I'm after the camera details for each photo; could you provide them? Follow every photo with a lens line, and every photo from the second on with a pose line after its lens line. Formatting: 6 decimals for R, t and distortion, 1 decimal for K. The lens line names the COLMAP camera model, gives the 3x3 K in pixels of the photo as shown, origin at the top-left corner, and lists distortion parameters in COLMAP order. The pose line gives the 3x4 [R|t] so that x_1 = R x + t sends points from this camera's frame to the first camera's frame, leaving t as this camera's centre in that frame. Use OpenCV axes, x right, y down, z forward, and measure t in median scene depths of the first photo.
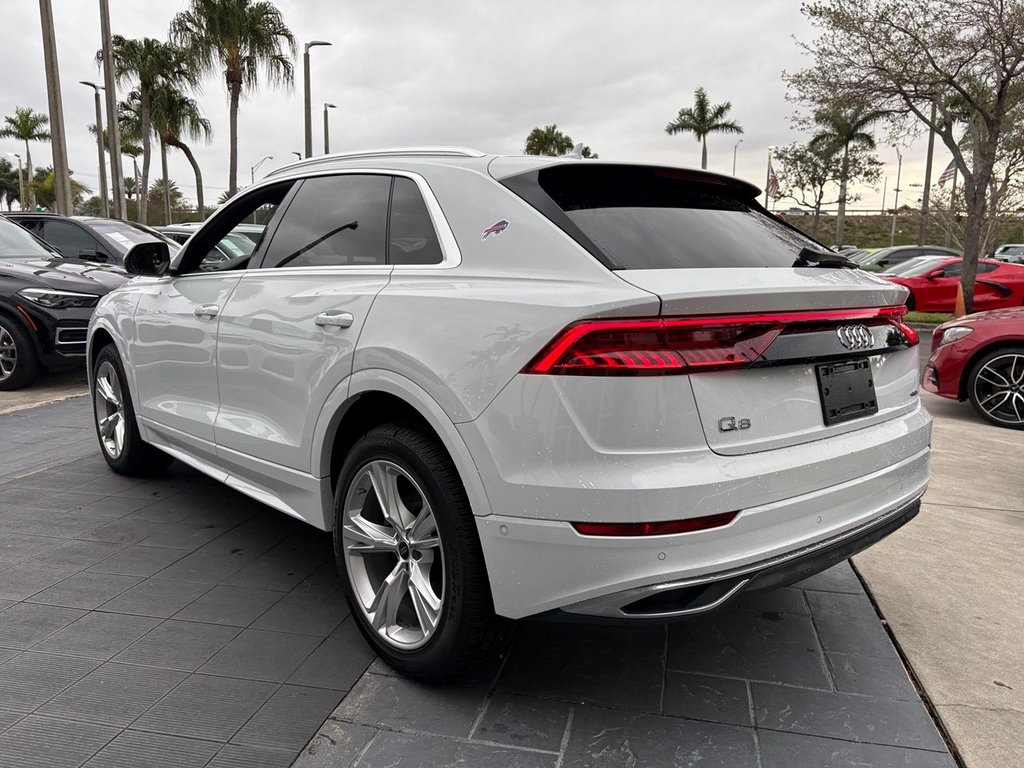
lens RADIAL K [[773.7, 0, 517.6], [0, 773.7, 381.9], [0, 0, 1]] dist [0.052232, -0.057455]
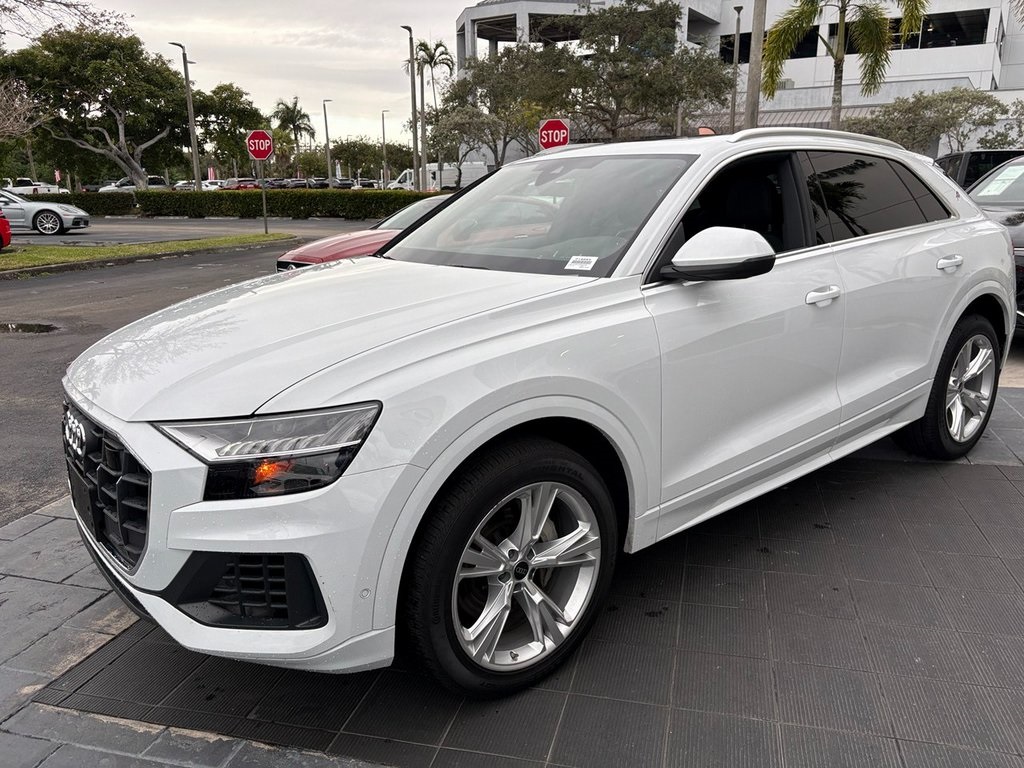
lens RADIAL K [[773.7, 0, 520.4], [0, 773.7, 381.8], [0, 0, 1]] dist [0.052232, -0.057455]
pose [[0.049325, -0.264850, 0.963027, -1.561475], [0.180464, 0.950695, 0.252216, -0.341875], [-0.982344, 0.161351, 0.094688, 1.506054]]
